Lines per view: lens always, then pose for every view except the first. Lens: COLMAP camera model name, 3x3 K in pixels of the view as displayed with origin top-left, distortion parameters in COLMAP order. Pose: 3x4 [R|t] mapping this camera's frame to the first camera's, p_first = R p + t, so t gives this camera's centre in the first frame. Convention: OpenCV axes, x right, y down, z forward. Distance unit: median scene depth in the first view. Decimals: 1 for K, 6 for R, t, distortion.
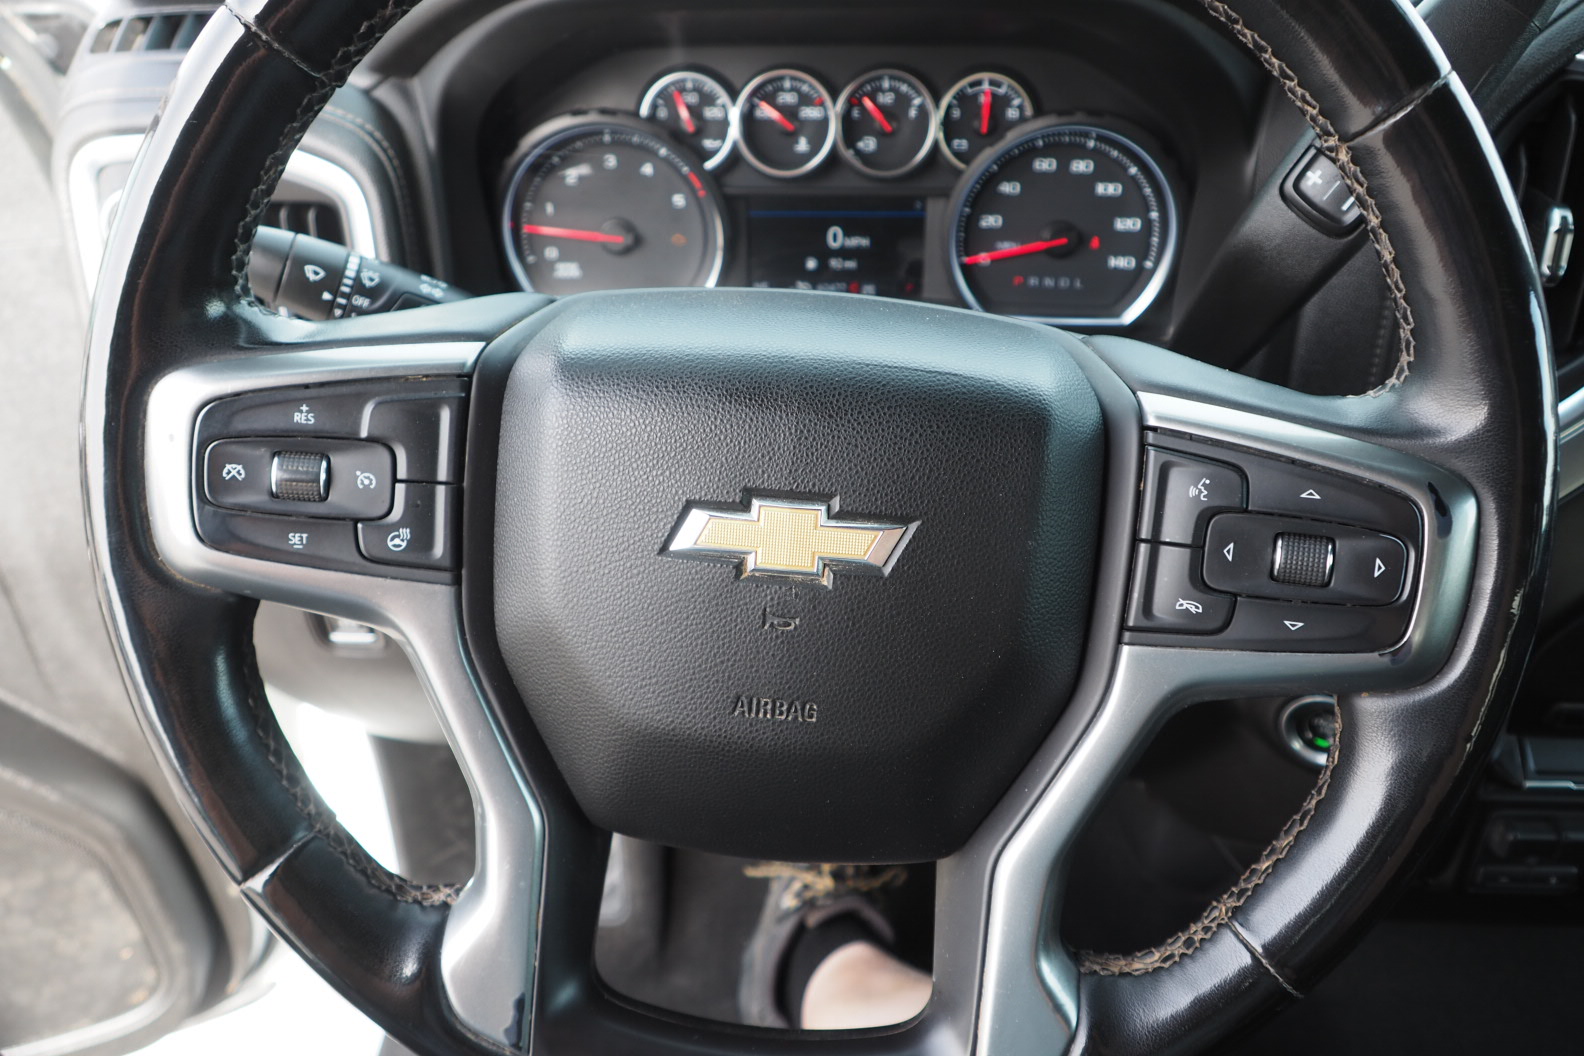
lens RADIAL K [[1138.3, 0, 798.5], [0, 1138.3, 530.2], [0, 0, 1]] dist [-0.036316, 0.002185]
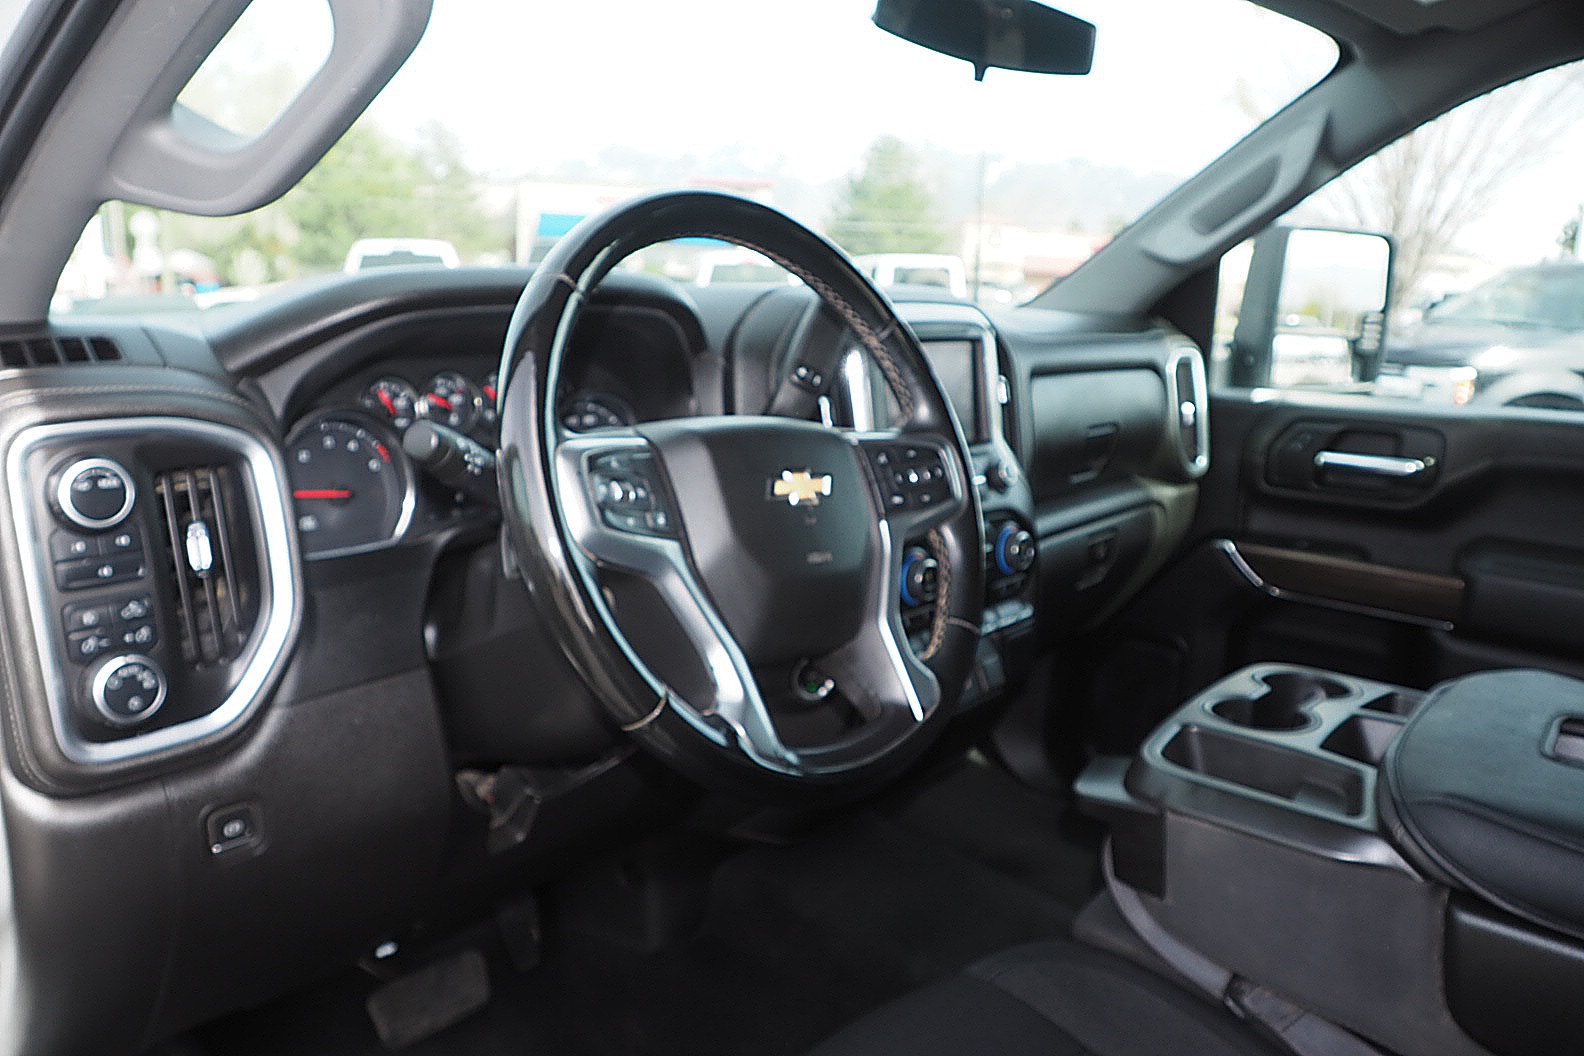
lens RADIAL K [[1138.3, 0, 793.9], [0, 1138.3, 529.4], [0, 0, 1]] dist [-0.036316, 0.002185]
pose [[0.621593, -0.146537, 0.769512, -1.619693], [0.403945, 0.901625, -0.154601, 0.398697], [-0.671156, 0.406940, 0.619636, -0.383756]]
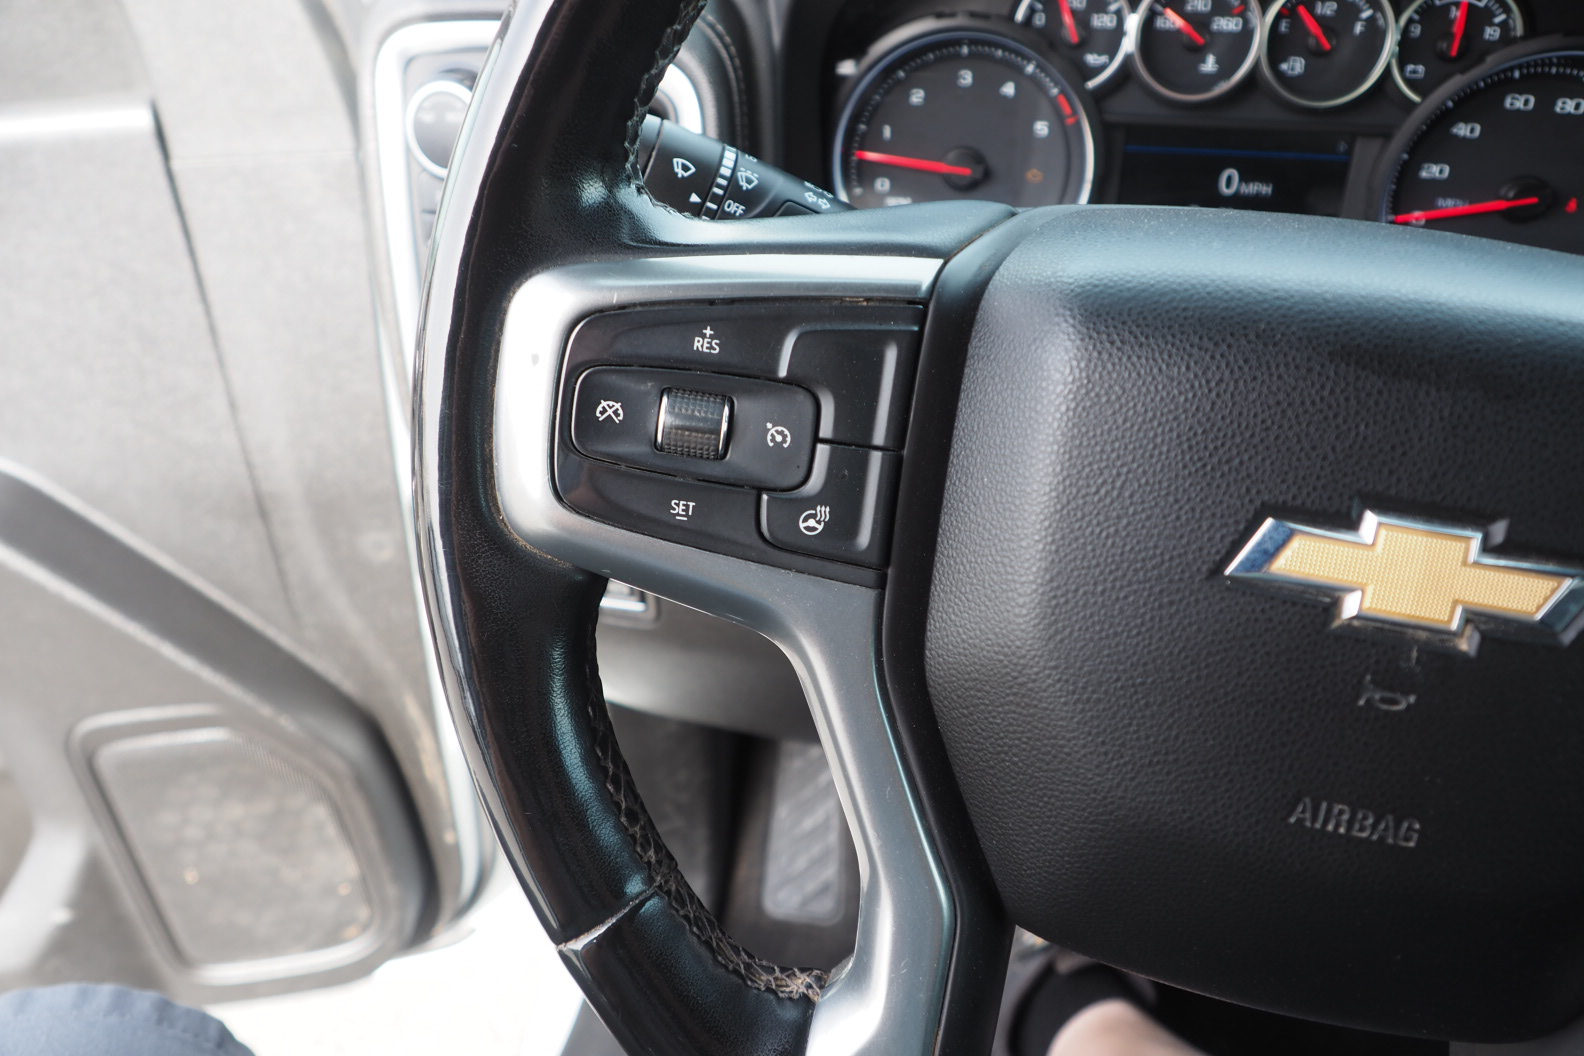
lens RADIAL K [[1138.3, 0, 783.1], [0, 1138.3, 532.5], [0, 0, 1]] dist [-0.036316, 0.002185]
pose [[0.981278, 0.092548, -0.168902, -0.225916], [-0.088314, 0.995565, 0.032426, -0.005451], [0.171154, -0.016903, 0.985099, 0.248320]]
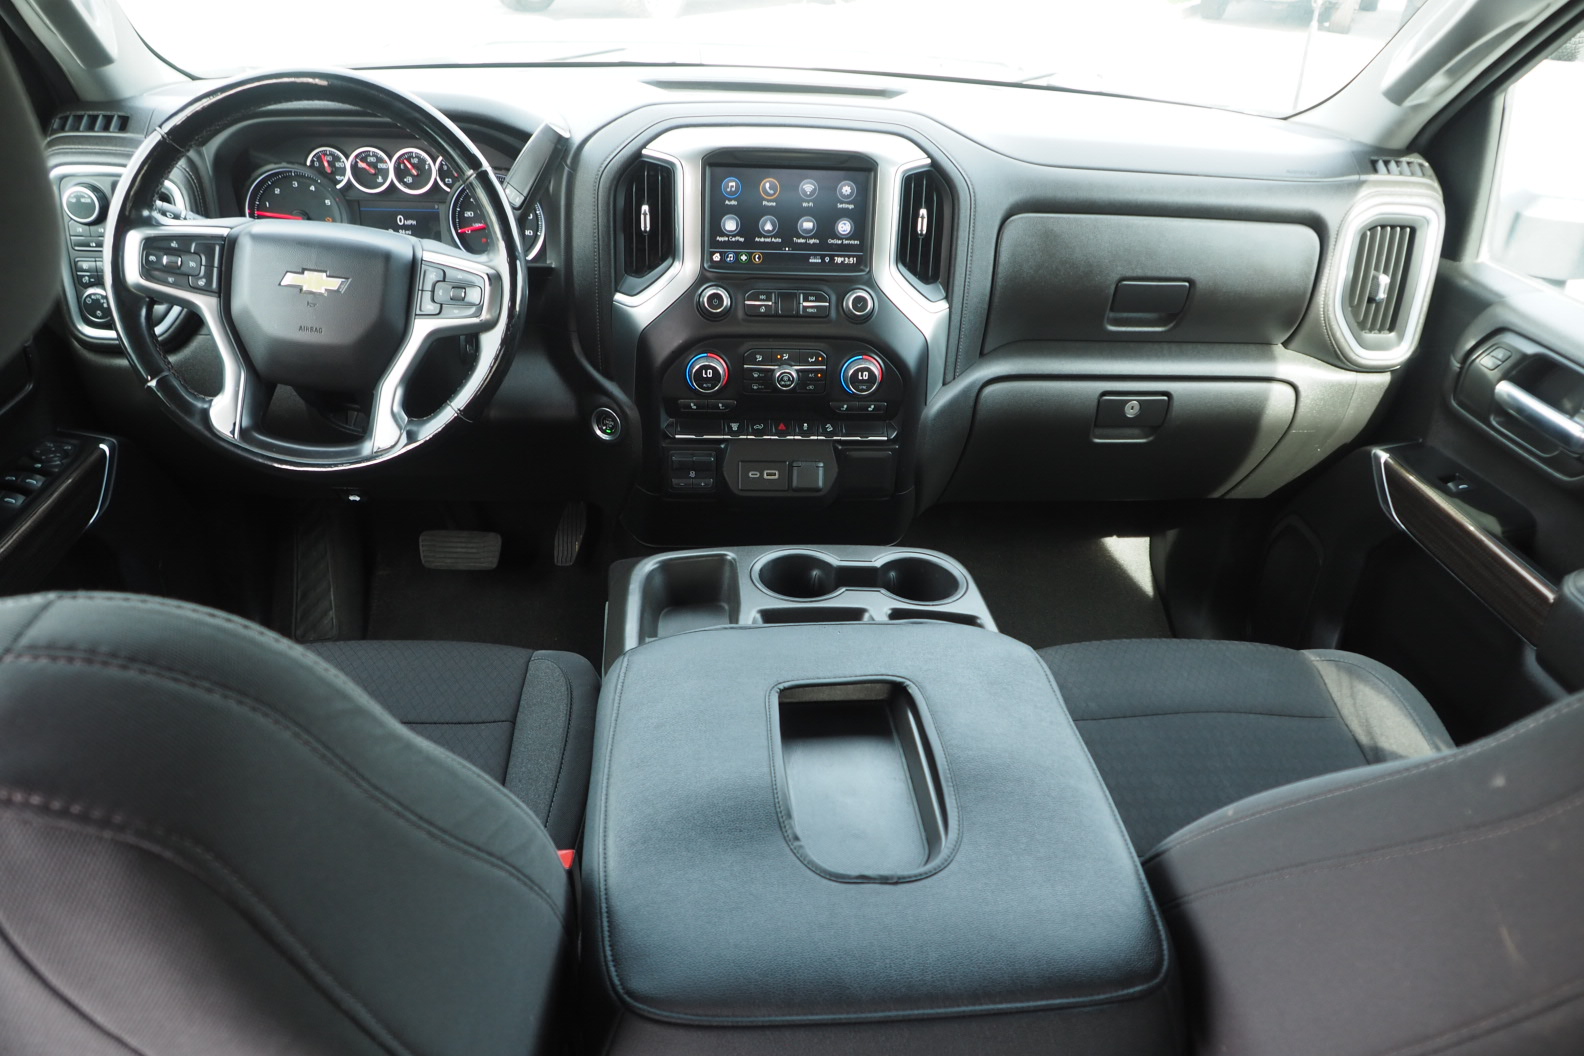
lens RADIAL K [[1138.3, 0, 799.2], [0, 1138.3, 536.3], [0, 0, 1]] dist [-0.036316, 0.002185]
pose [[0.986154, -0.020231, 0.164591, 0.799916], [0.027068, 0.998857, -0.039402, 0.892340], [-0.163606, 0.043311, 0.985575, -2.451059]]
